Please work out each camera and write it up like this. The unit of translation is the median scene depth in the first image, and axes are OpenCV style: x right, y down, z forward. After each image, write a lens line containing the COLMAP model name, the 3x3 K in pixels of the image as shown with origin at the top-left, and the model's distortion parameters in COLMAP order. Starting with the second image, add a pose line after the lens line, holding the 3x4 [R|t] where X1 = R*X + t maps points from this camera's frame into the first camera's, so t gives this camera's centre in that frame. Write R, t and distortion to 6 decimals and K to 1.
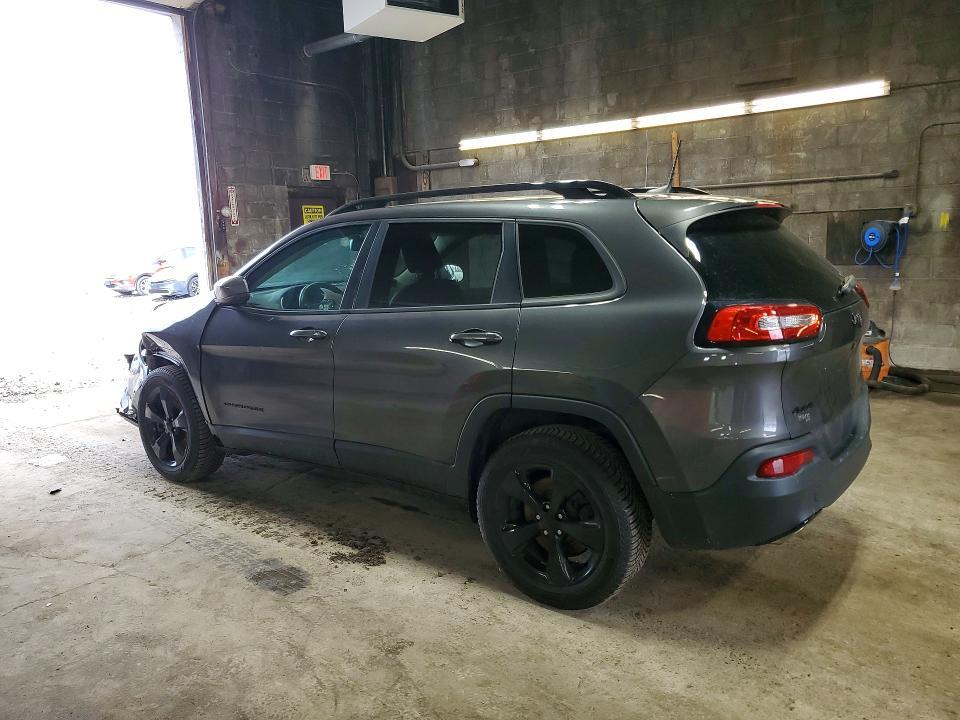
lens RADIAL K [[755.2, 0, 480.0], [0, 755.2, 360.0], [0, 0, 1]] dist [0.011662, 0.014409]
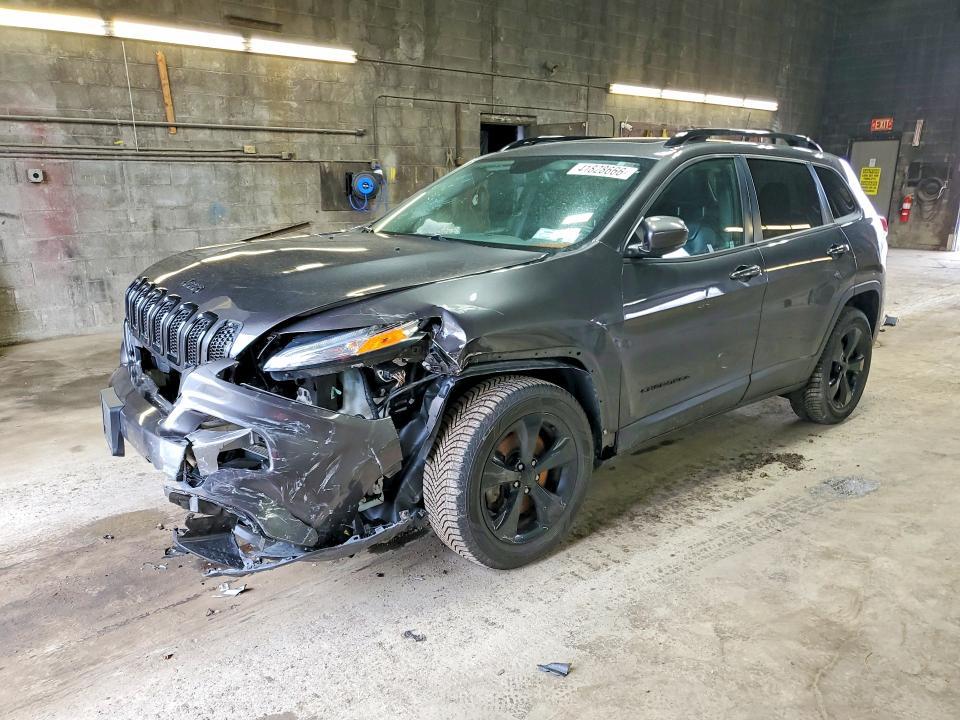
lens RADIAL K [[775.2, 0, 477.5], [0, 775.2, 377.0], [0, 0, 1]] dist [0.006580, 0.015706]
pose [[0.170499, -0.216076, 0.961375, -0.669897], [0.152080, 0.969740, 0.190985, -0.076327], [-0.973551, 0.113644, 0.198201, 0.614308]]
